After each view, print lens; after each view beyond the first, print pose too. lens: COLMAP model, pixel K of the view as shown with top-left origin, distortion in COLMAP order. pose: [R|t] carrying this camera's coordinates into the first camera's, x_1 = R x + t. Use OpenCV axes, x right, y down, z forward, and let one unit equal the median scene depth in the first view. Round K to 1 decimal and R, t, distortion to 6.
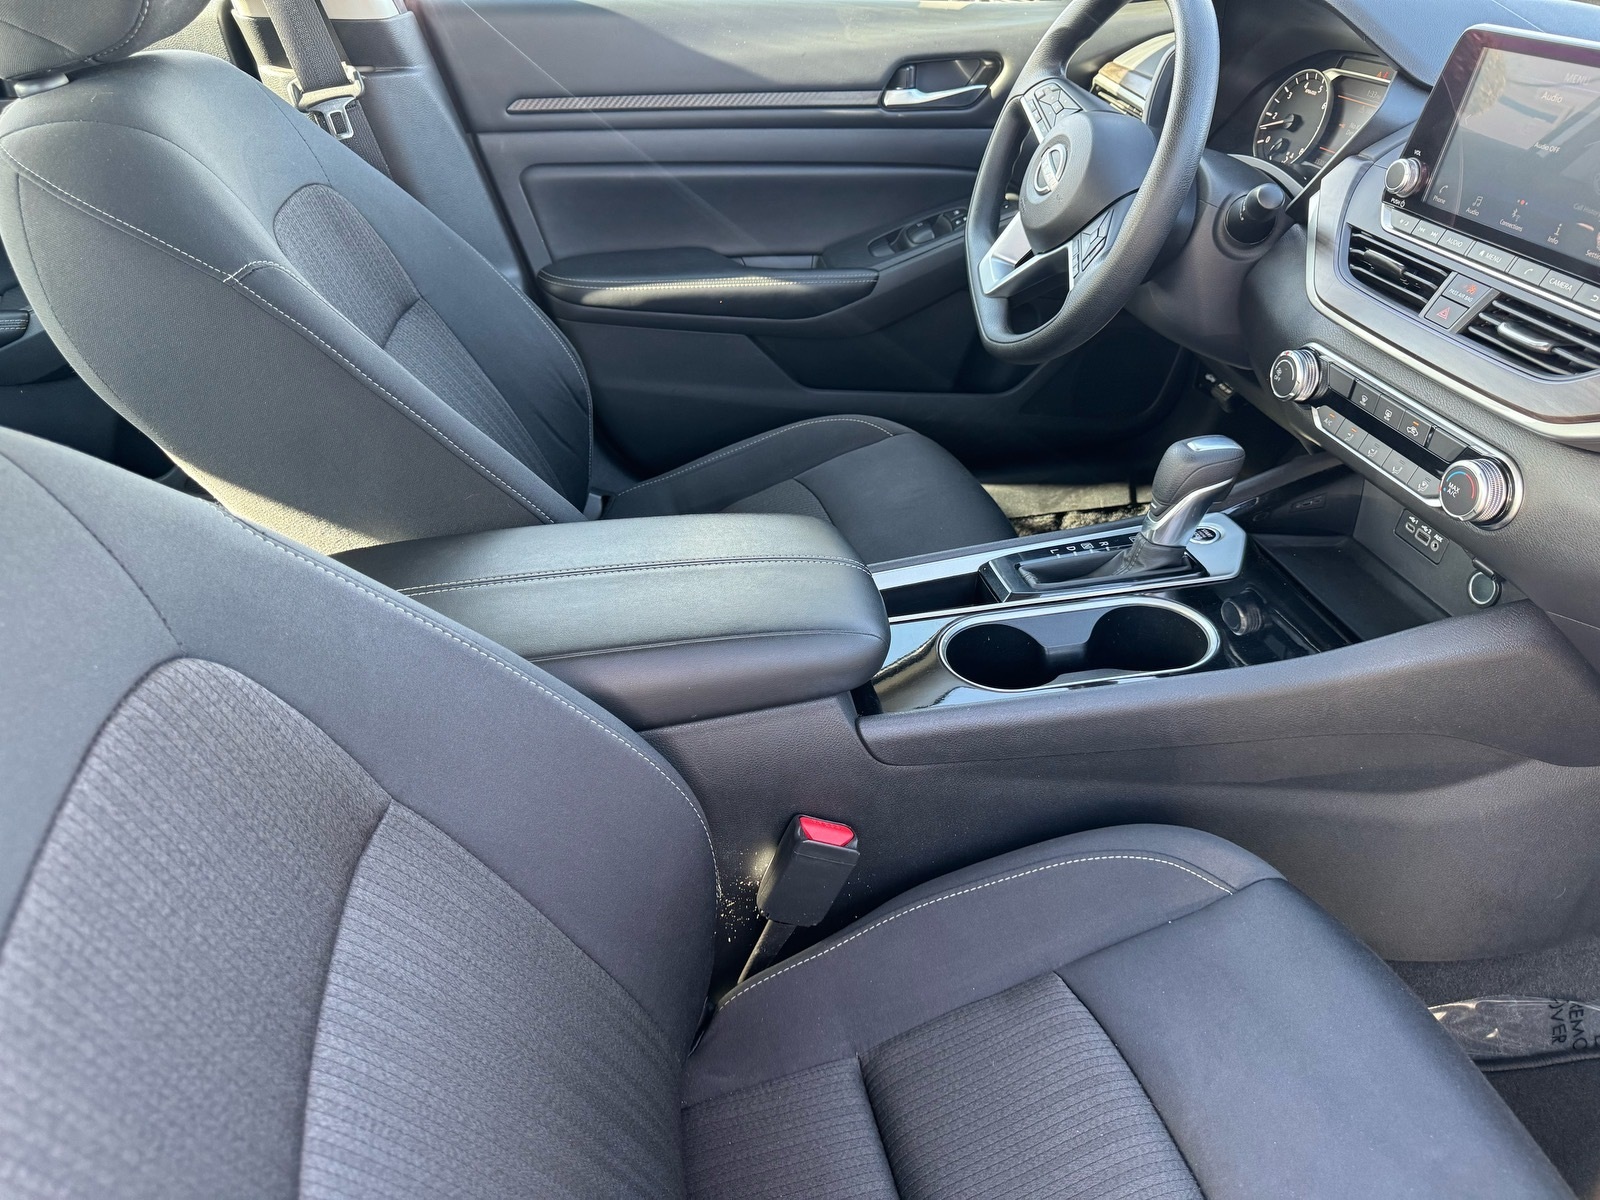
lens RADIAL K [[1152.5, 0, 790.0], [0, 1152.5, 597.5], [0, 0, 1]] dist [0.030753, -0.045340]
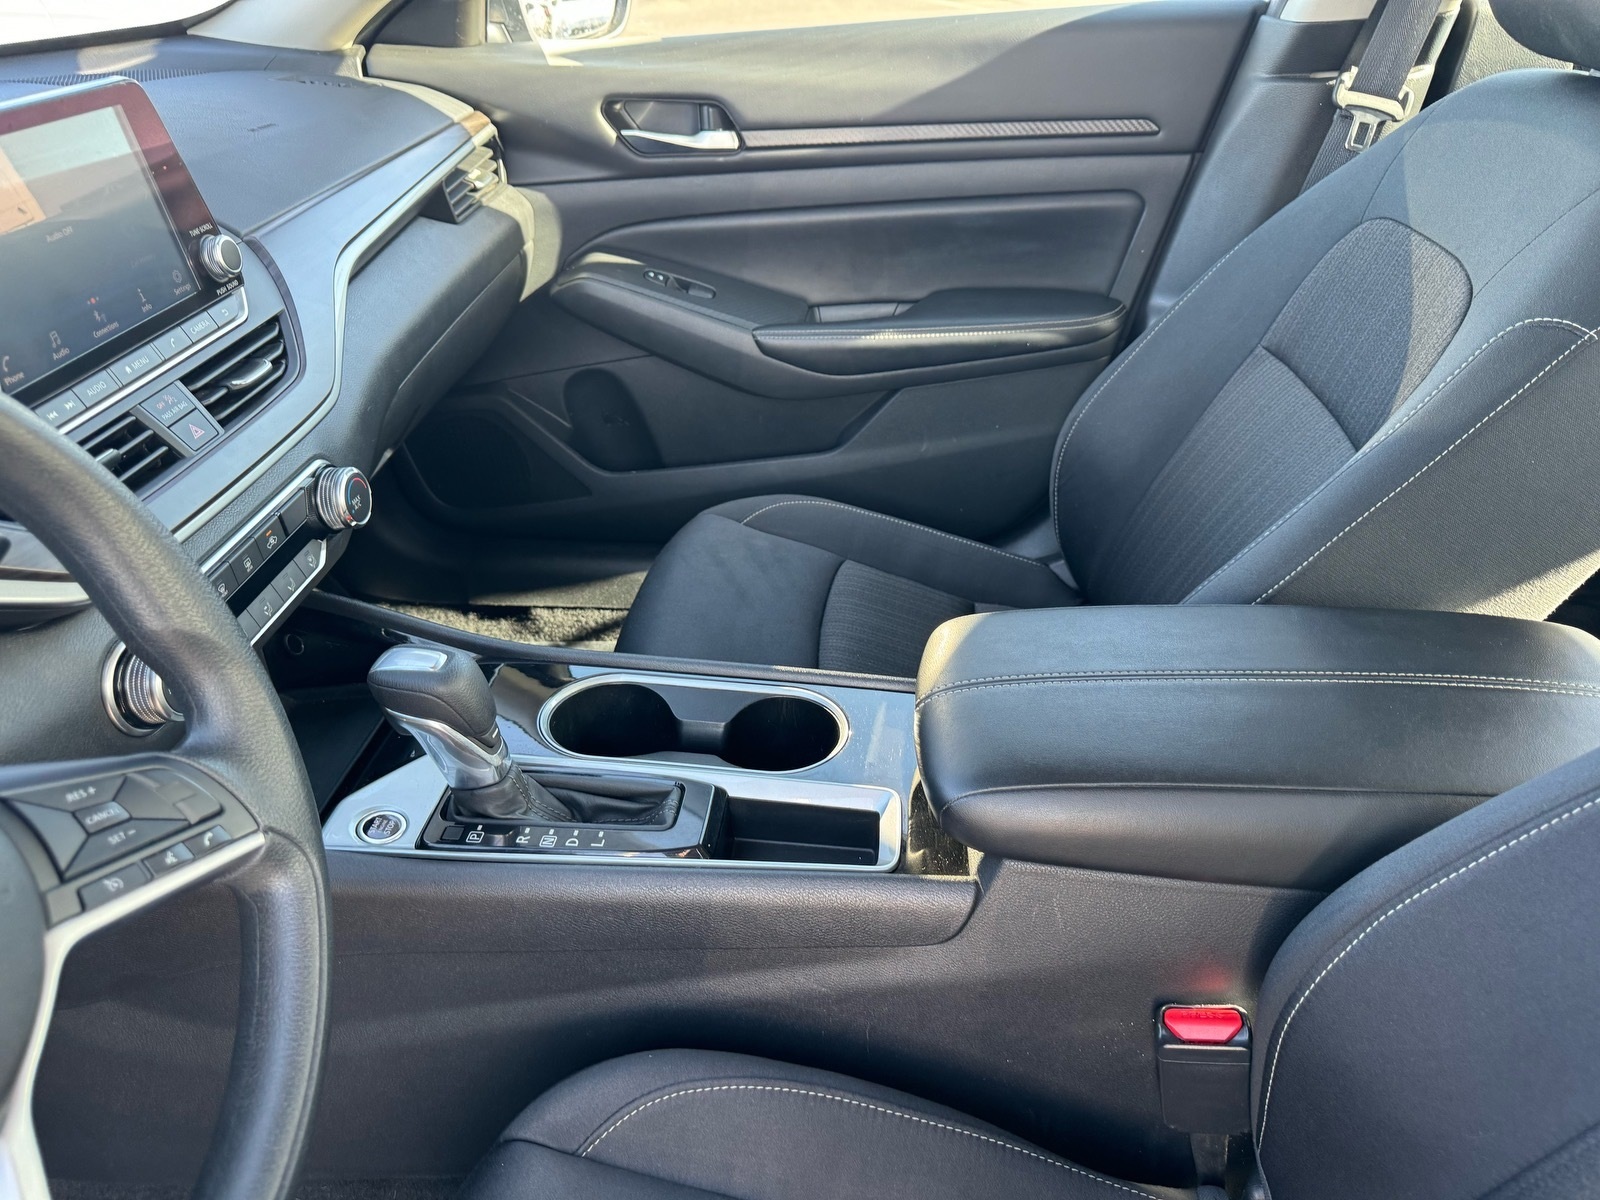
lens RADIAL K [[1152.5, 0, 812.7], [0, 1152.5, 591.5], [0, 0, 1]] dist [0.030753, -0.045340]
pose [[-0.955607, -0.110696, 0.273059, -0.064813], [0.194844, 0.457770, 0.867458, -0.708813], [-0.221022, 0.882153, -0.415880, 1.175103]]
